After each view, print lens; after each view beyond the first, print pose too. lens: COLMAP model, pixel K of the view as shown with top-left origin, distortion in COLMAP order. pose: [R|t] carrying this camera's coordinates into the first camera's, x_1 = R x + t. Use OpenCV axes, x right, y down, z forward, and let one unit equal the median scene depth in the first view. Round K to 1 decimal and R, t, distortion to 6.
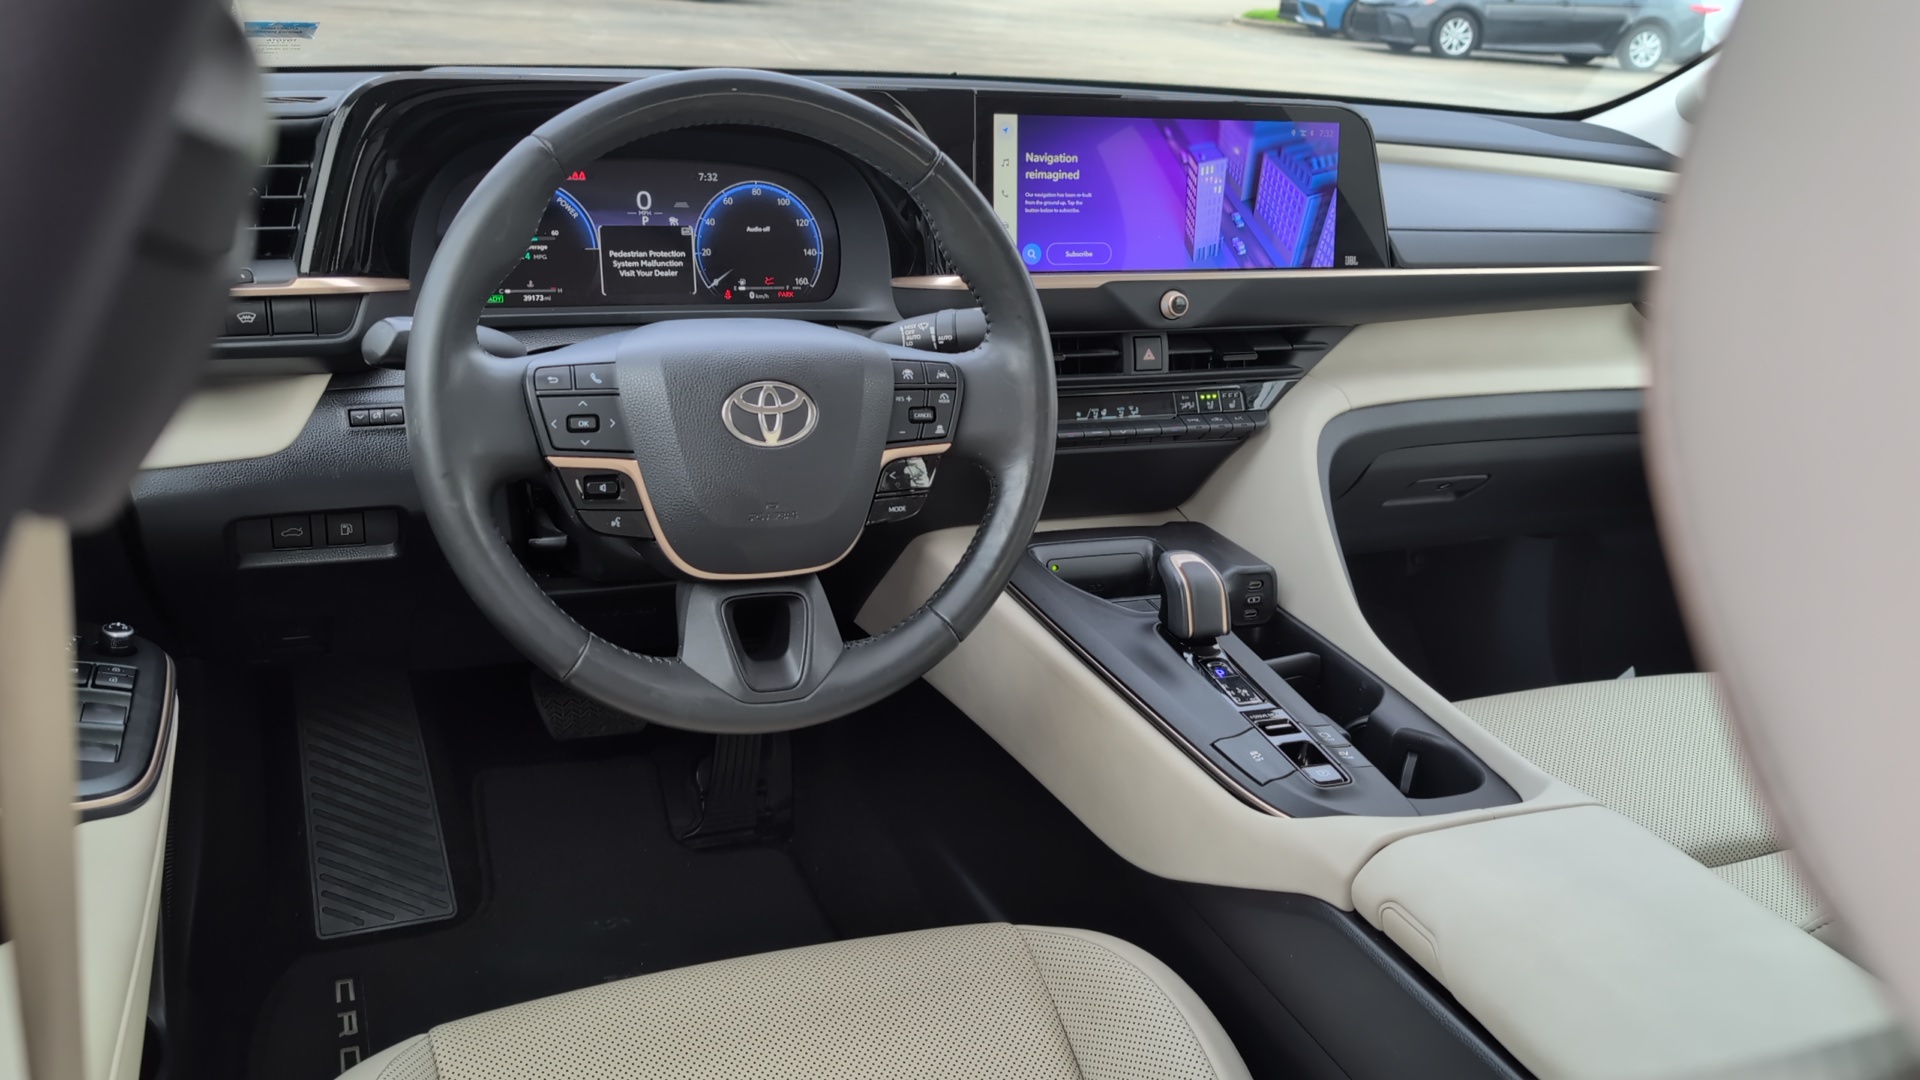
lens RADIAL K [[1592.1, 0, 960.0], [0, 1592.1, 540.0], [0, 0, 1]] dist [0.003078, -0.004689]
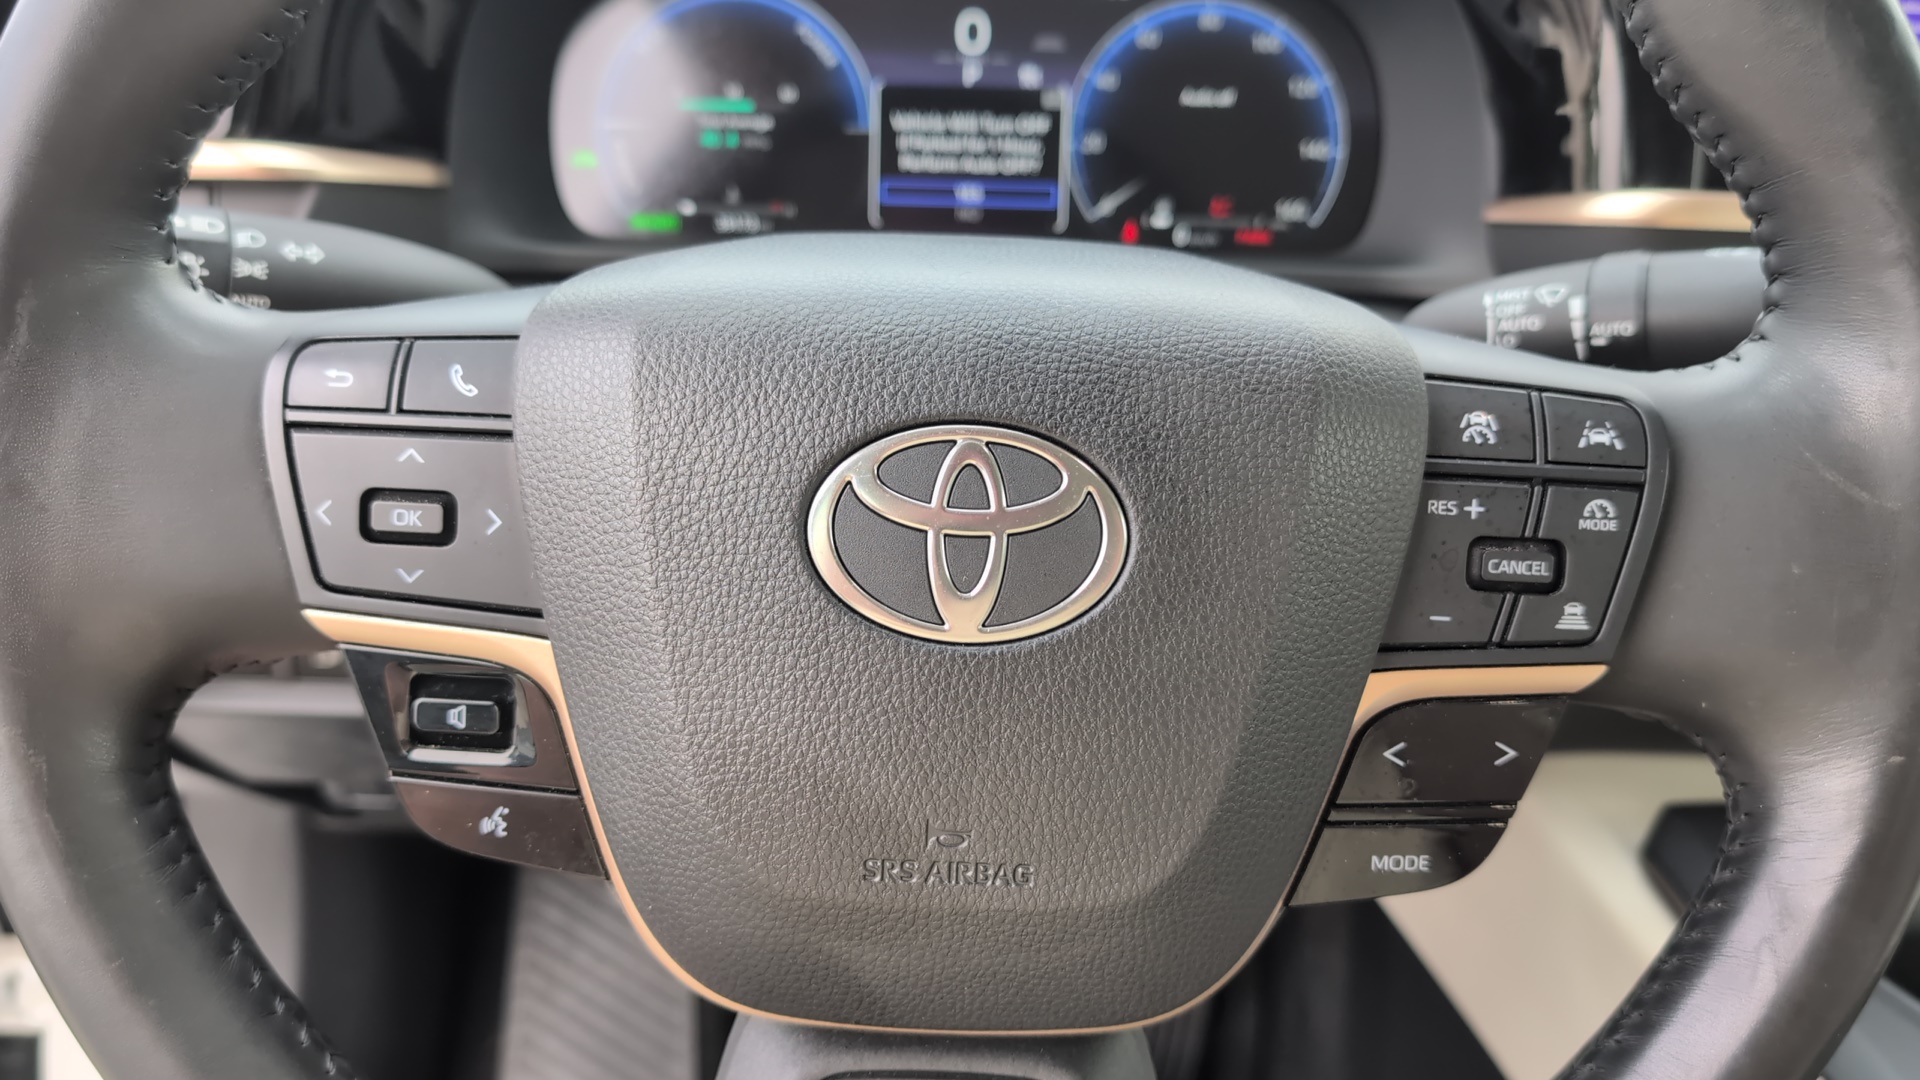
lens RADIAL K [[1592.1, 0, 960.0], [0, 1592.1, 540.0], [0, 0, 1]] dist [0.003078, -0.004689]
pose [[0.926430, 0.091197, -0.365253, -0.010842], [-0.096051, 0.995364, 0.004901, -0.070998], [0.364007, 0.030542, 0.930895, 0.646364]]
